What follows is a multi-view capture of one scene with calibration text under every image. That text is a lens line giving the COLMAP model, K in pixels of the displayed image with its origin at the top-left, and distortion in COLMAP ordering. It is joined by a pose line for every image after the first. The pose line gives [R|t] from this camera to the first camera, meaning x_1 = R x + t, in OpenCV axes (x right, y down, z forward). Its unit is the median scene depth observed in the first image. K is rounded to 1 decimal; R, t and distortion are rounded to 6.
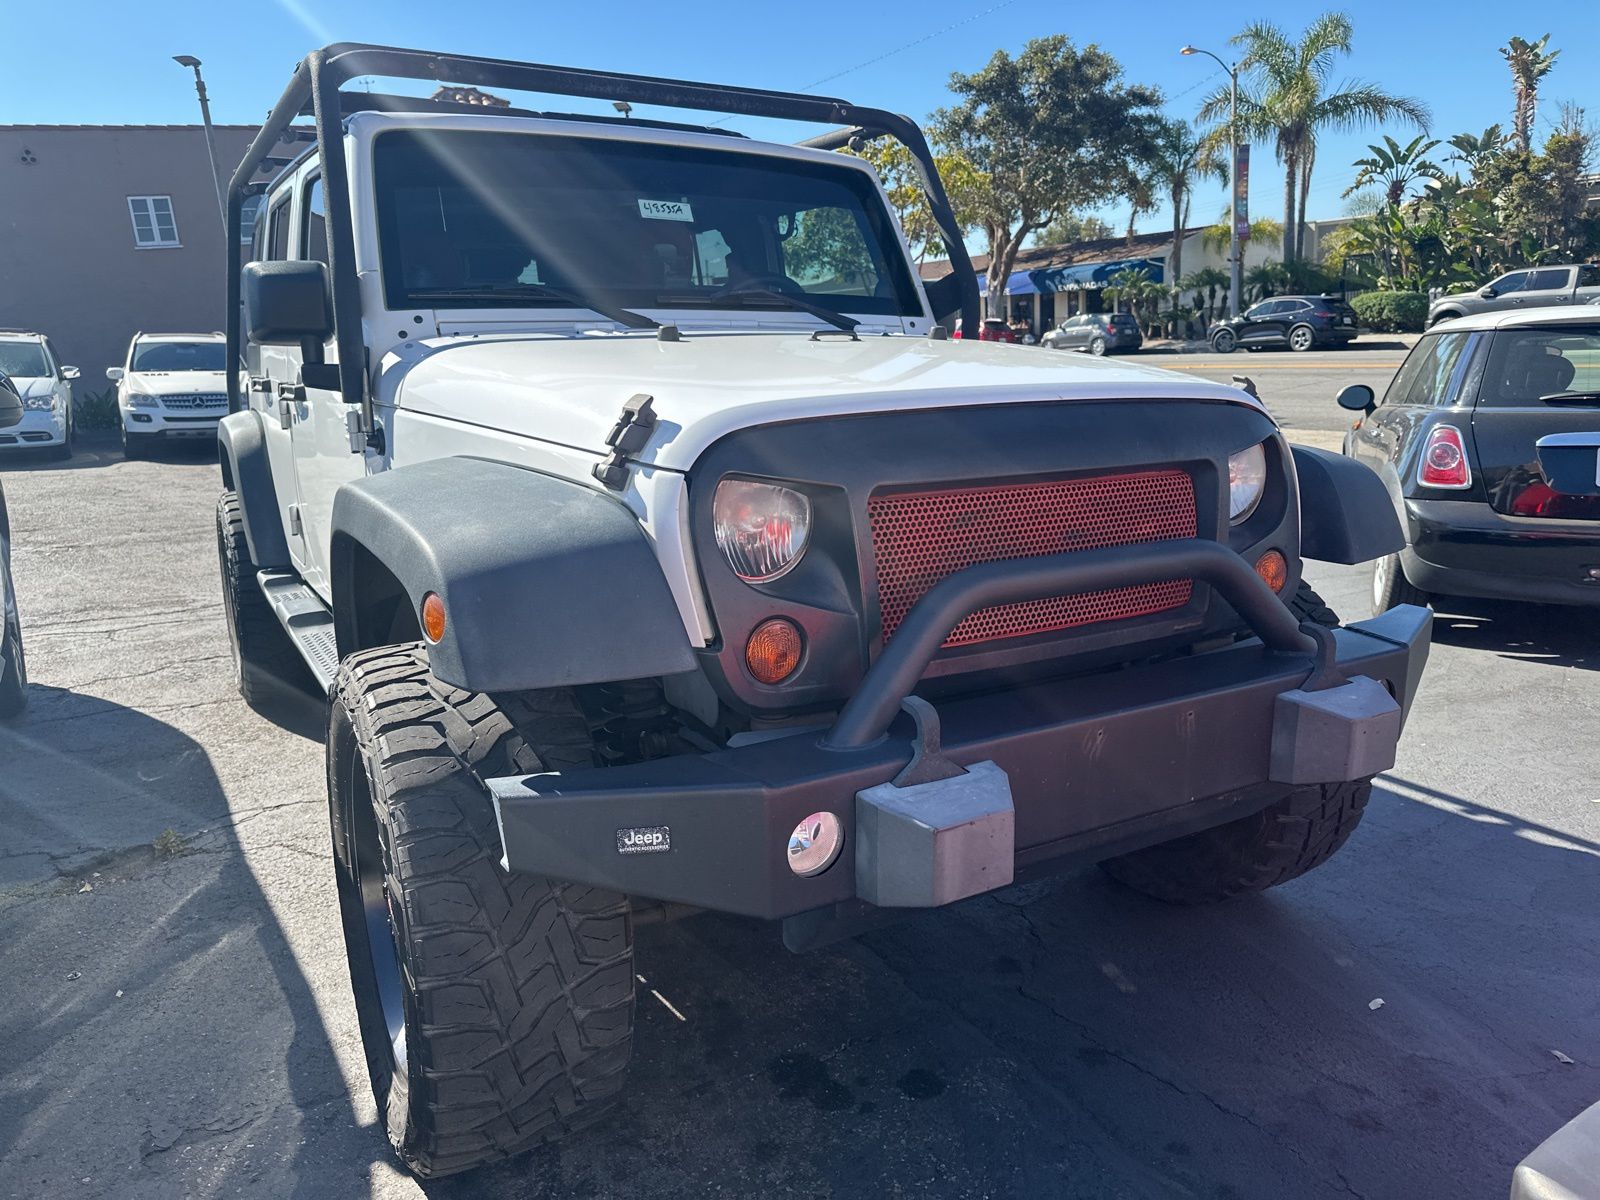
lens RADIAL K [[1136.5, 0, 800.0], [0, 1136.5, 600.0], [0, 0, 1]] dist [0.041875, -0.044515]
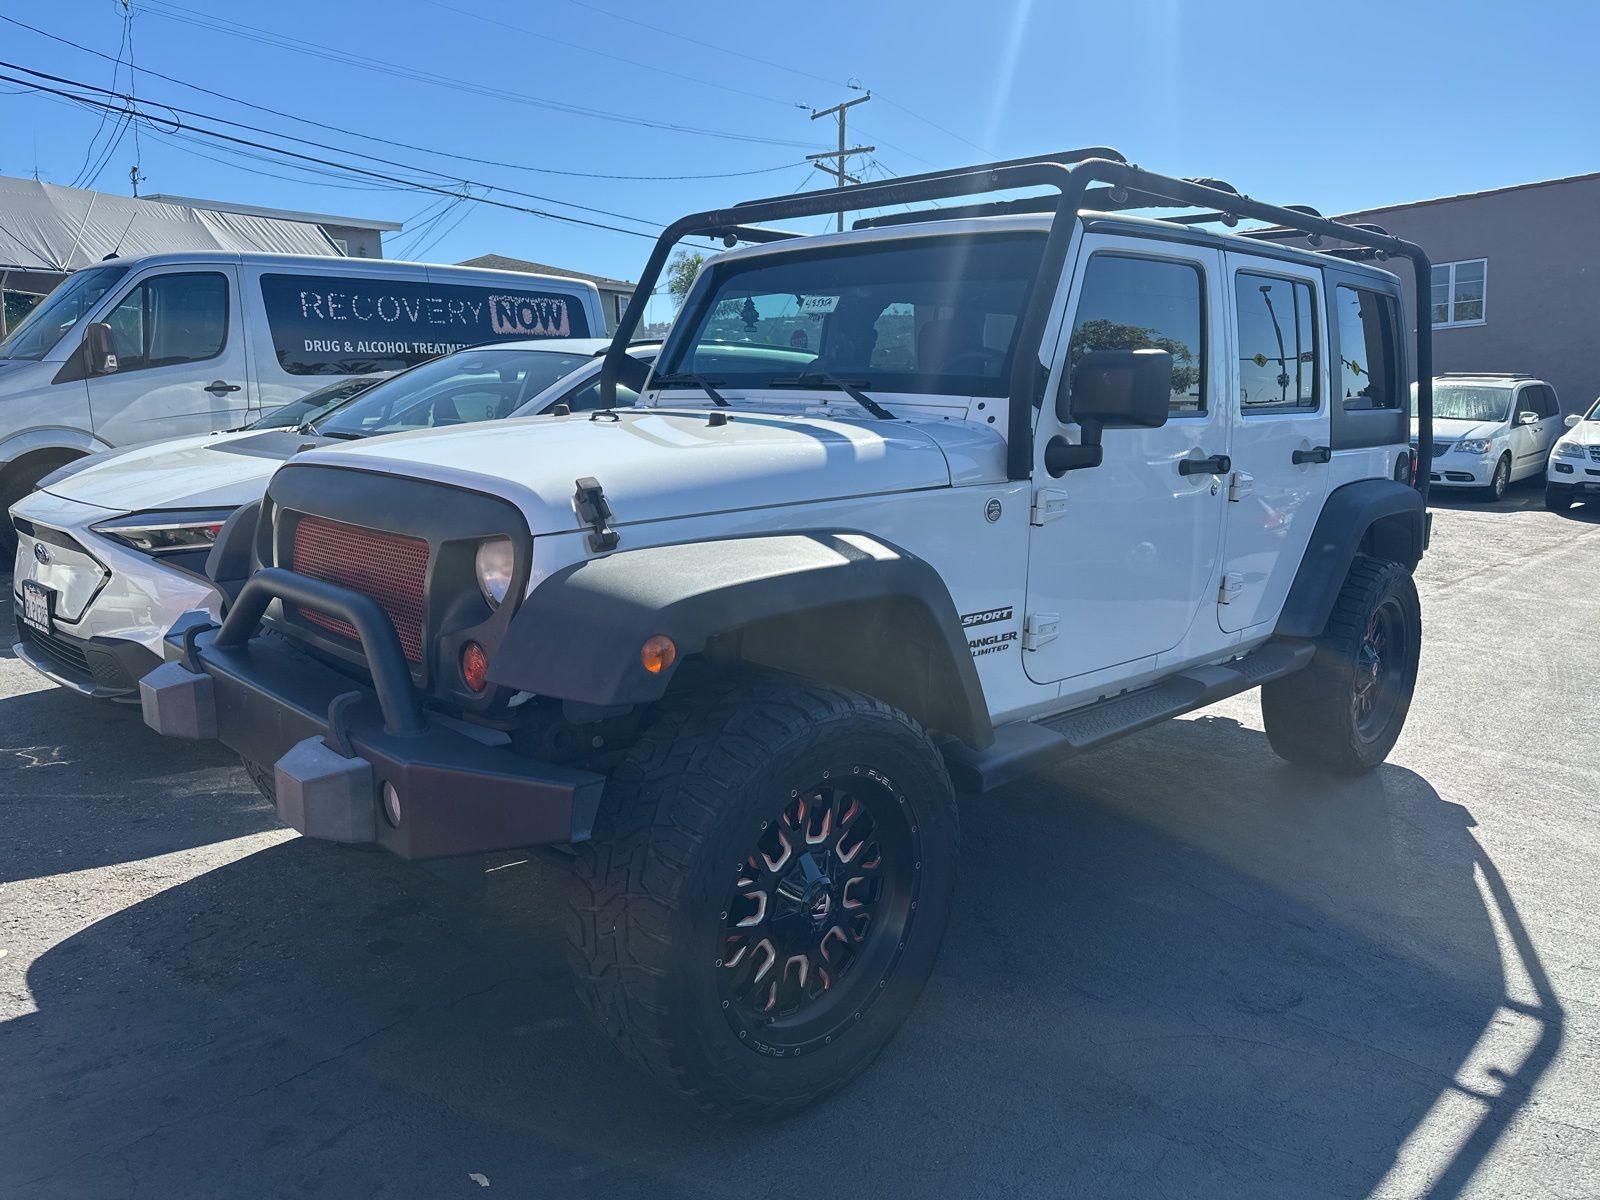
lens RADIAL K [[1138.9, 0, 782.9], [0, 1138.9, 603.5], [0, 0, 1]] dist [0.042334, -0.042895]
pose [[0.254365, 0.196894, -0.946853, 0.903303], [-0.224496, 0.964334, 0.140220, -0.177003], [0.940691, 0.176898, 0.289494, 0.596055]]
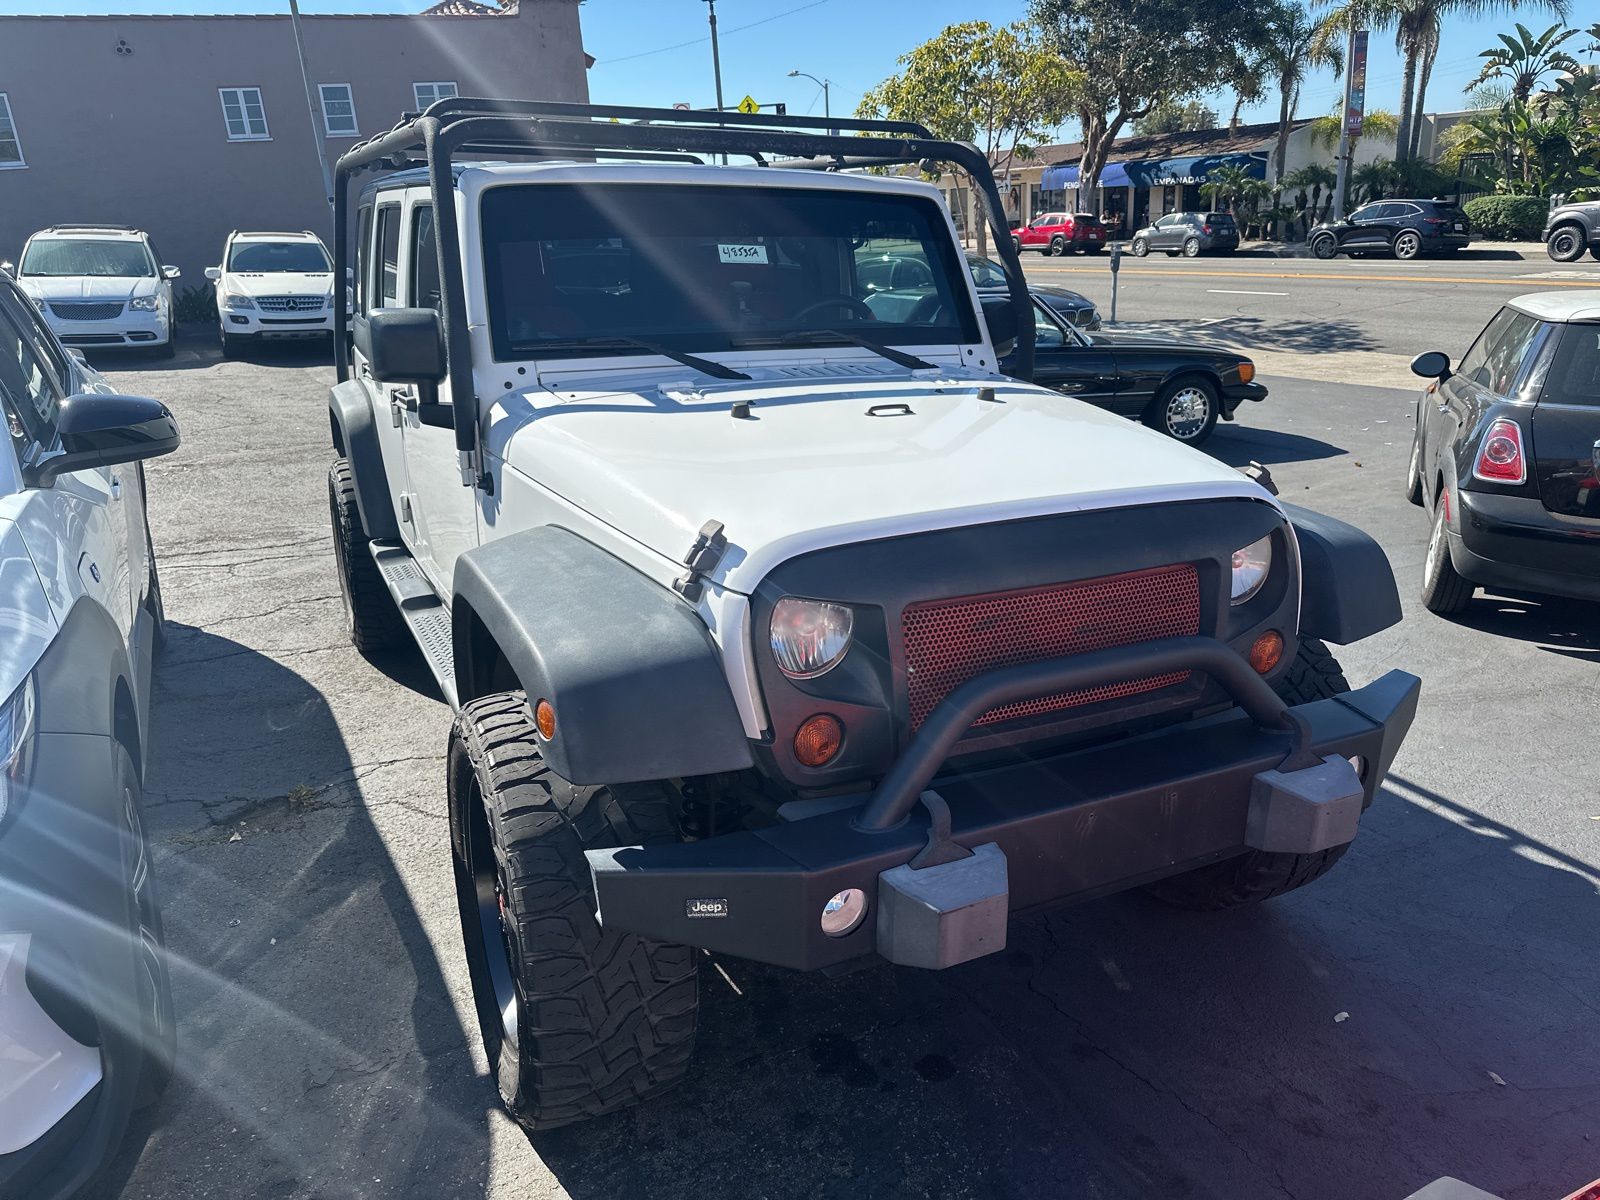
lens RADIAL K [[1136.5, 0, 800.0], [0, 1136.5, 600.0], [0, 0, 1]] dist [0.041875, -0.044515]
pose [[0.997504, 0.036414, -0.060495, 0.012129], [-0.030427, 0.994809, 0.097099, -0.106507], [0.063717, -0.095016, 0.993434, -0.089683]]
